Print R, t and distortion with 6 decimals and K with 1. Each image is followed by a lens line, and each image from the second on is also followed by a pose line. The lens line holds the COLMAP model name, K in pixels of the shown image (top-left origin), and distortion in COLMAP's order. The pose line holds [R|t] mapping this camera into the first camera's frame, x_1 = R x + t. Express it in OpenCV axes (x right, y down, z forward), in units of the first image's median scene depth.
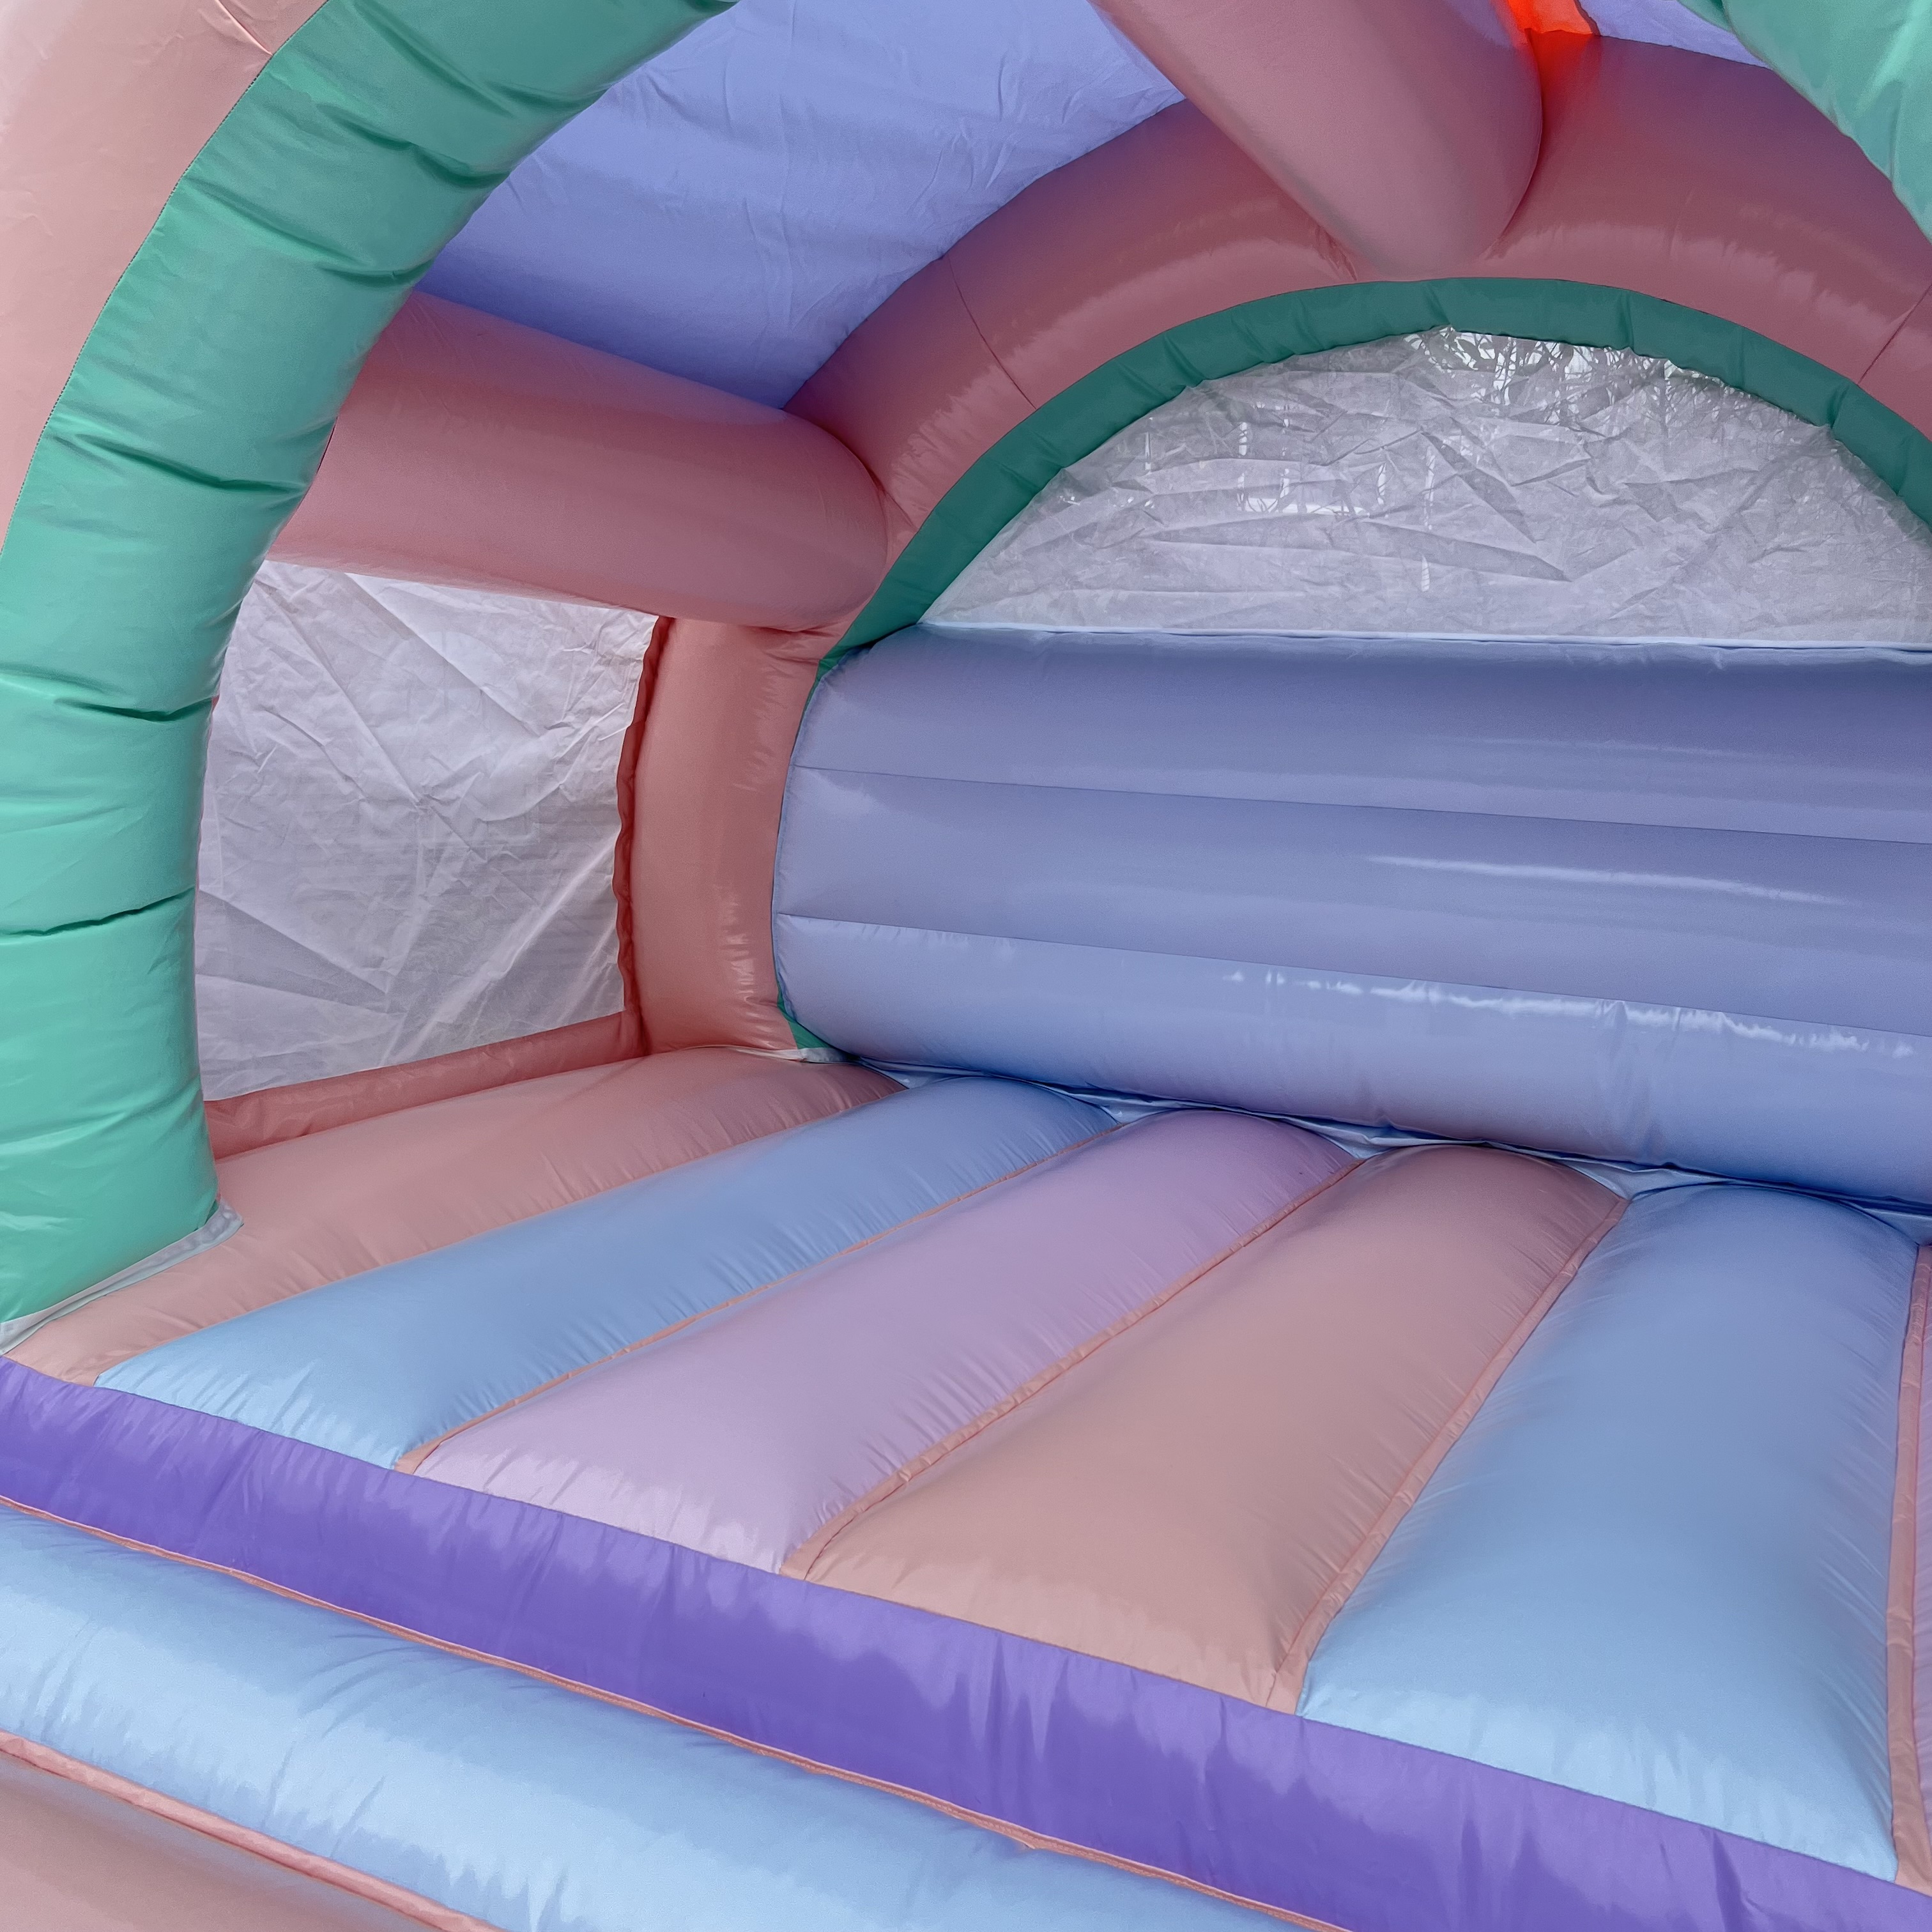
lens RADIAL K [[1855.4, 0, 966.3], [0, 1855.4, 1065.5], [0, 0, 1]] dist [-0.039876, -0.011176]
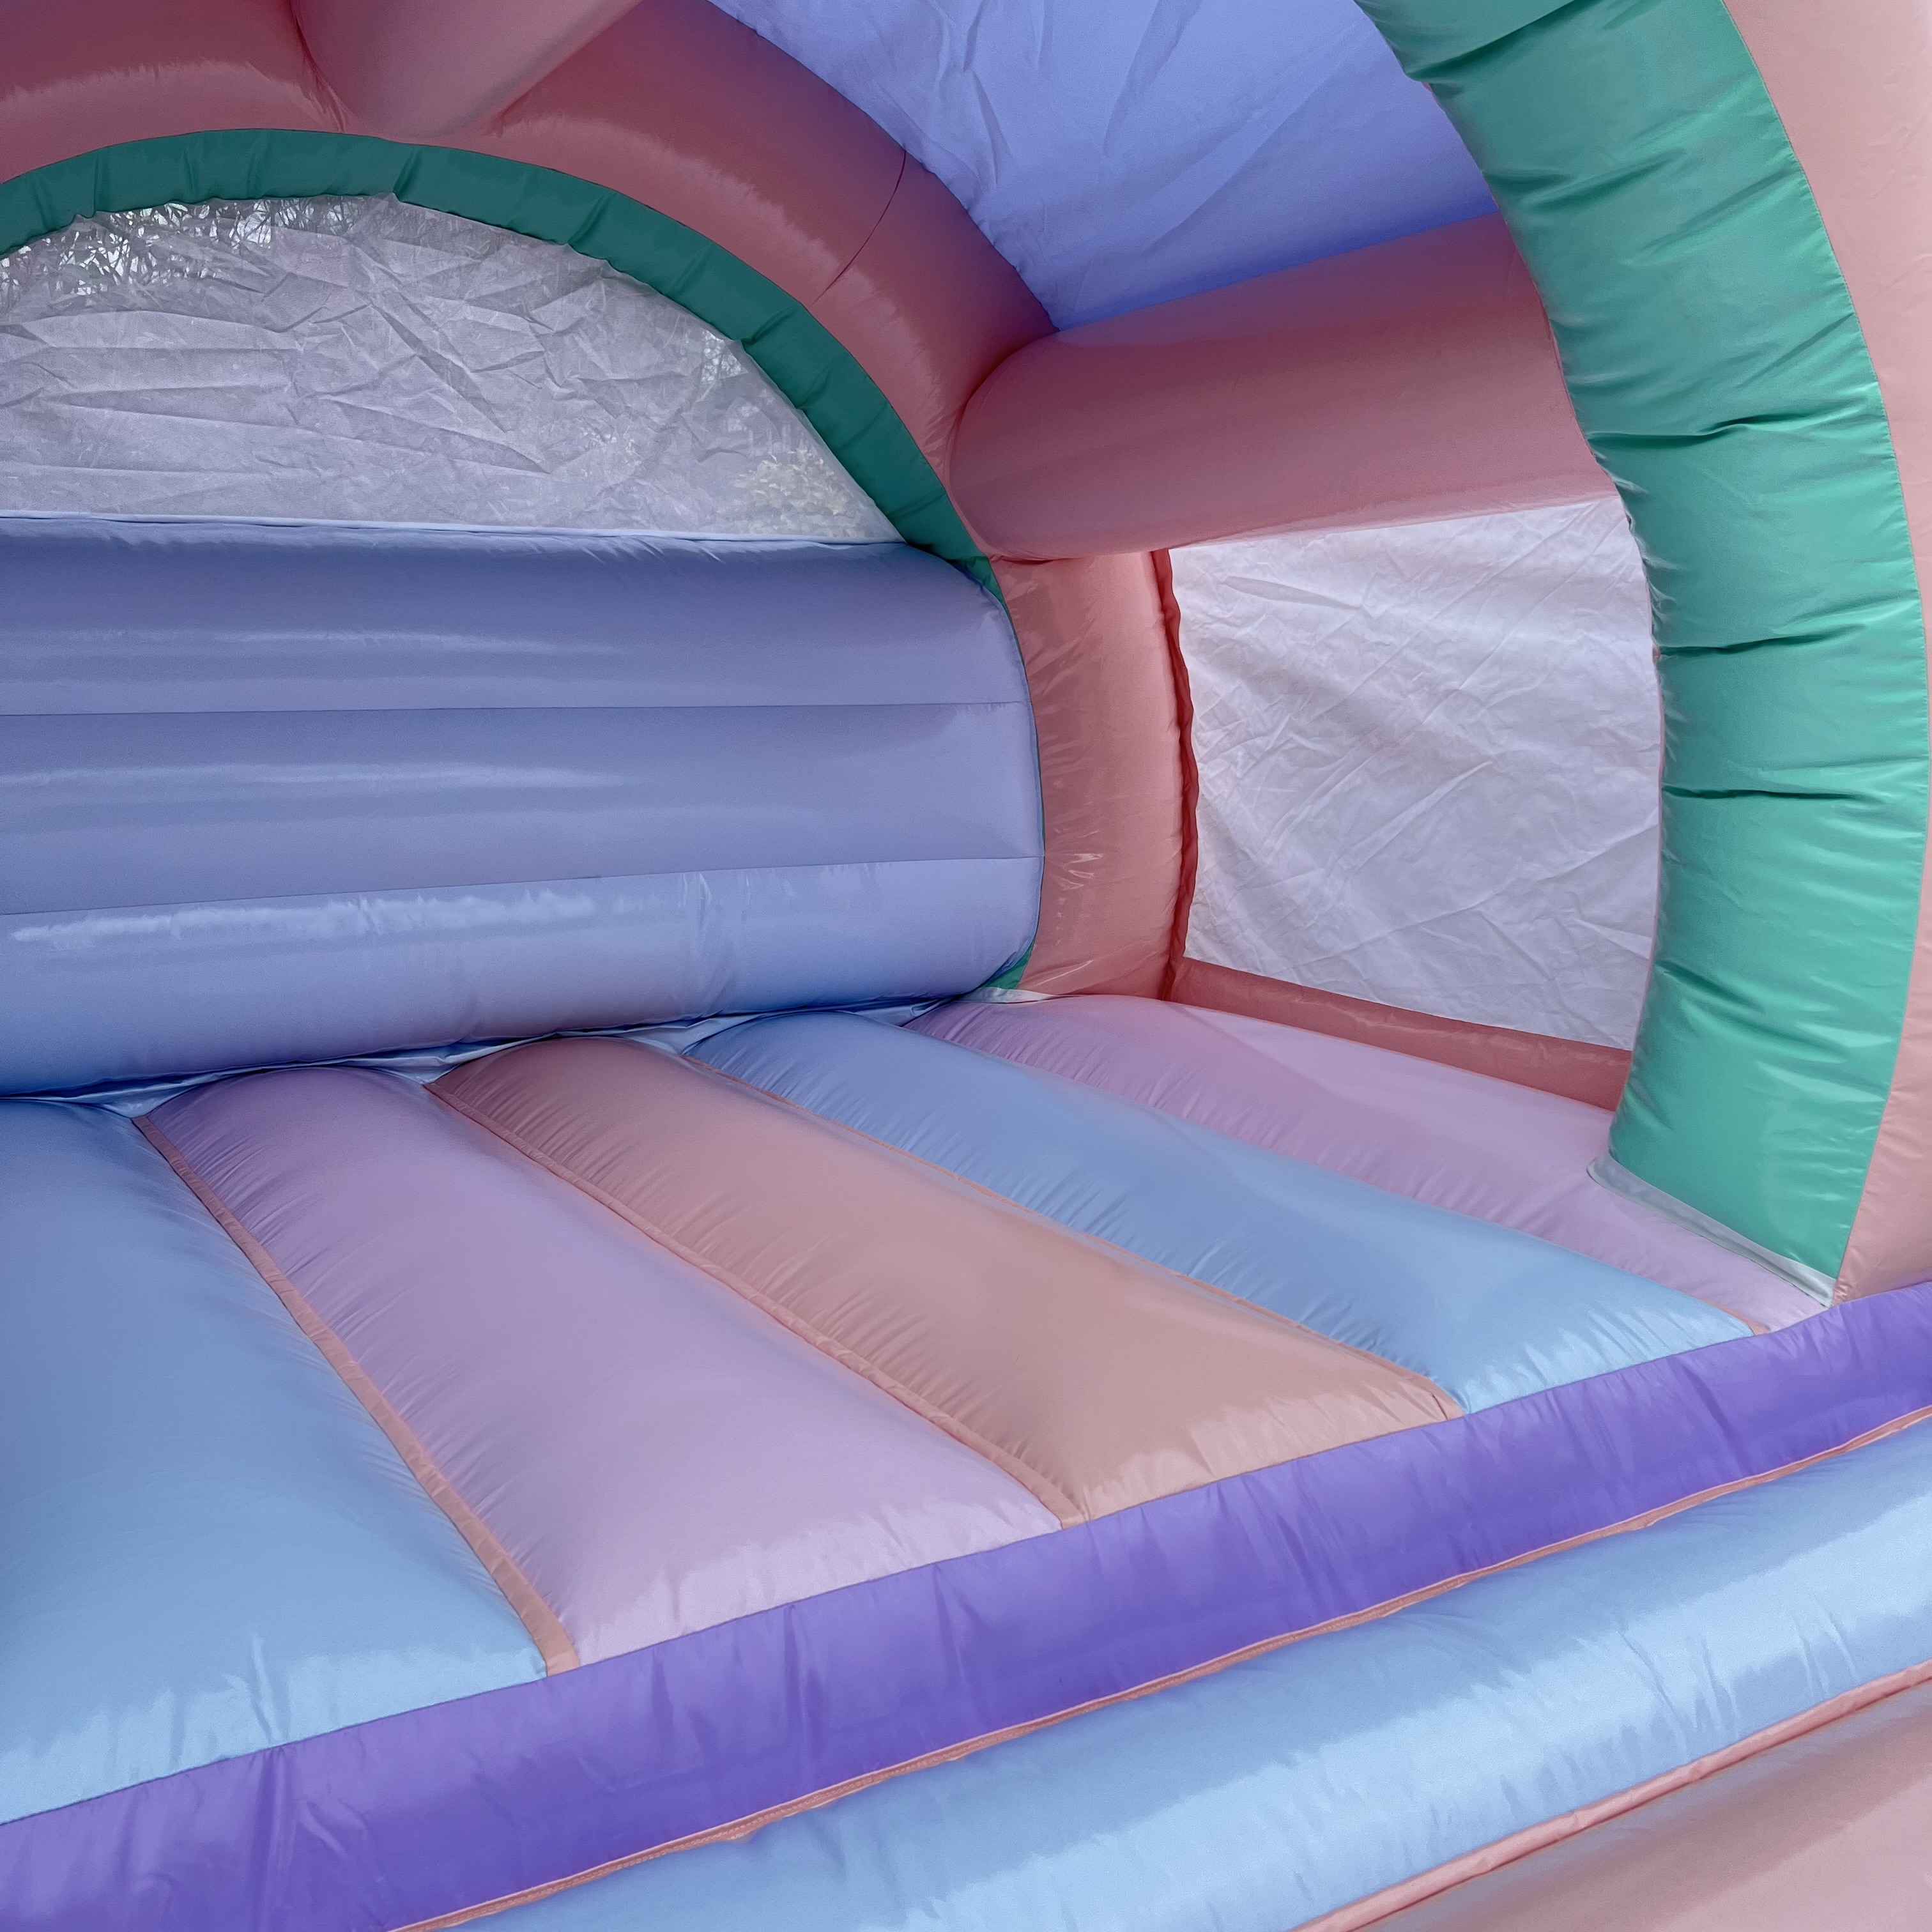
lens RADIAL K [[1954.0, 0, 941.9], [0, 1954.0, 975.1], [0, 0, 1]] dist [0.070980, -0.125737]
pose [[0.537967, -0.181469, 0.823201, -0.497339], [0.176060, 0.979205, 0.100803, -0.064107], [-0.824375, 0.090704, 0.558729, 0.244698]]
